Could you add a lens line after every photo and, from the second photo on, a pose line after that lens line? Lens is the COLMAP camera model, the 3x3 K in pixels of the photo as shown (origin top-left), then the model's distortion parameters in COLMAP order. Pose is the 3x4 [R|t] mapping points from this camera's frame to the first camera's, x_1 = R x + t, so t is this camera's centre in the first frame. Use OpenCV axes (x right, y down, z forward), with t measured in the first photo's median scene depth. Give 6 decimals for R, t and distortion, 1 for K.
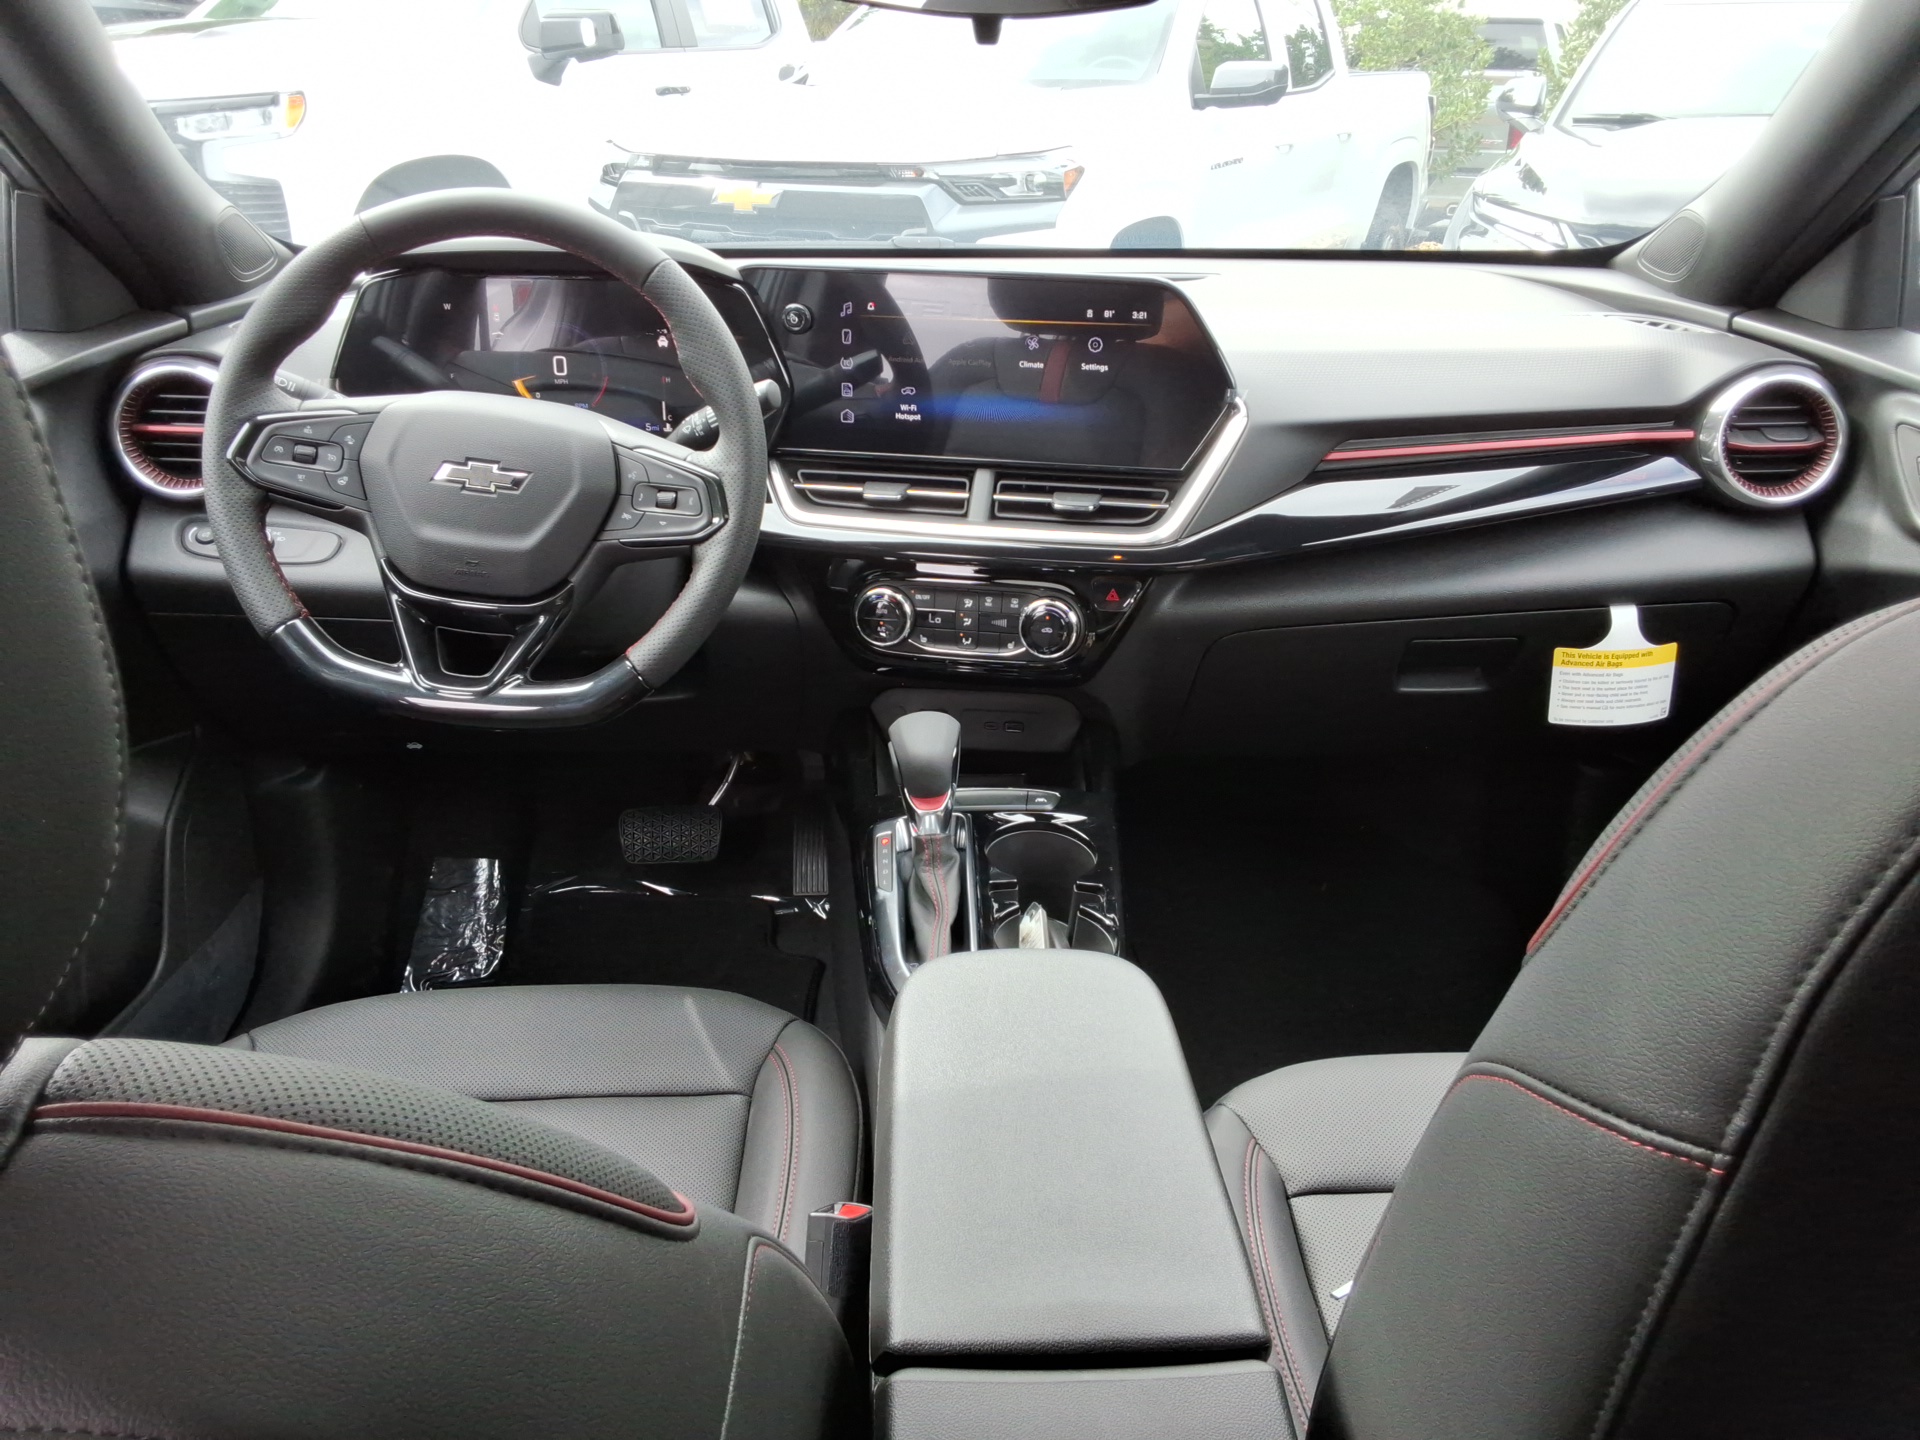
lens RADIAL K [[1540.2, 0, 974.3], [0, 1540.2, 707.9], [0, 0, 1]] dist [0.113613, -0.187874]
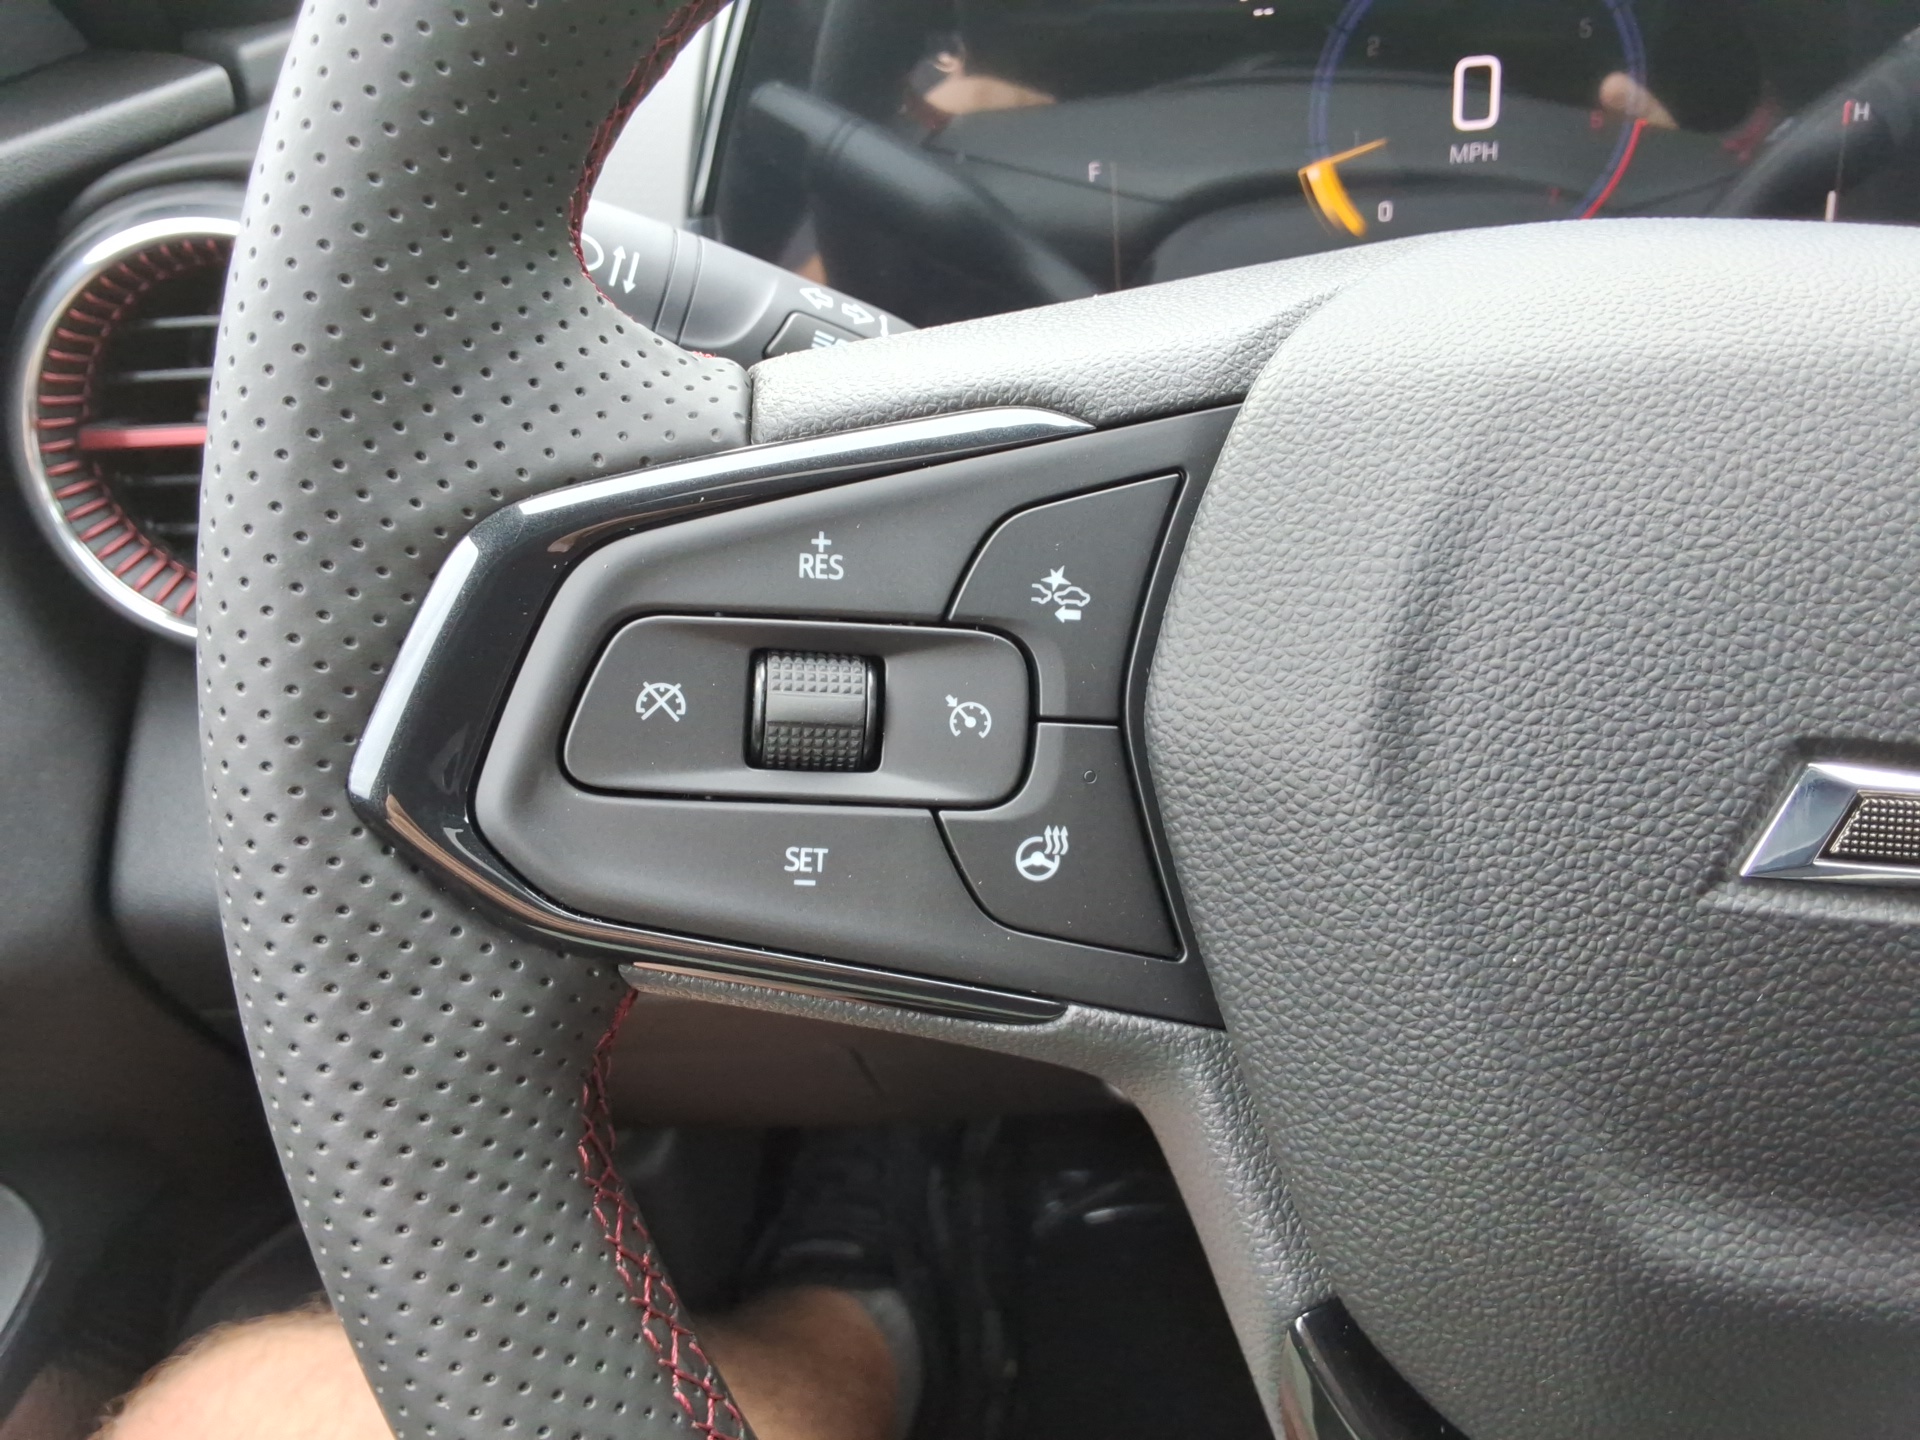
lens RADIAL K [[1540.2, 0, 974.3], [0, 1540.2, 707.9], [0, 0, 1]] dist [0.113613, -0.187874]
pose [[0.991447, -0.046592, -0.121906, -0.338383], [0.061070, 0.991150, 0.117861, -0.155687], [0.115336, -0.124298, 0.985519, 0.729352]]
